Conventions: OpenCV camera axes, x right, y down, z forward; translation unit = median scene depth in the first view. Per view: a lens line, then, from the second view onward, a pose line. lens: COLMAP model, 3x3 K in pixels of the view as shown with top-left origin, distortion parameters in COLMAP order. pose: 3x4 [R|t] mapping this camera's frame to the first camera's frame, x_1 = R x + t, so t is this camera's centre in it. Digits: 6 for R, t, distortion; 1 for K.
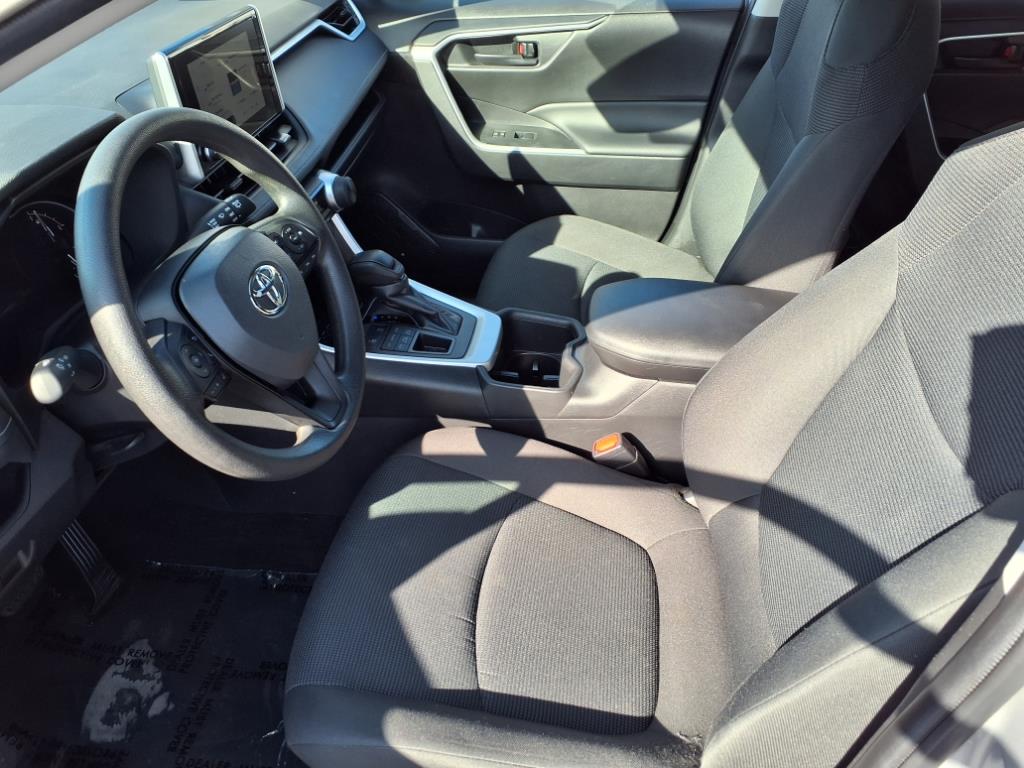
lens RADIAL K [[823.5, 0, 512.0], [0, 823.5, 384.0], [0, 0, 1]] dist [0.051010, -0.100921]
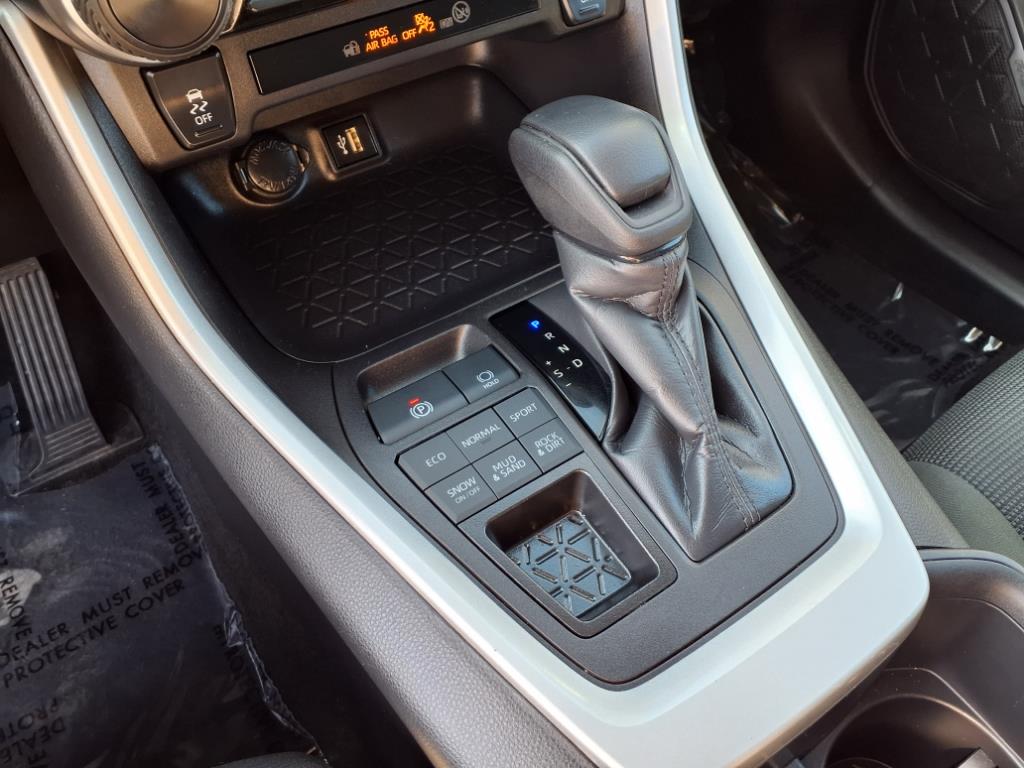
lens RADIAL K [[856.3, 0, 509.5], [0, 856.3, 413.3], [0, 0, 1]] dist [0.043723, -0.004341]
pose [[0.665636, 0.588102, -0.459418, -0.010267], [-0.434616, 0.805931, 0.401974, -0.189142], [0.606661, -0.067898, 0.792056, 0.796620]]
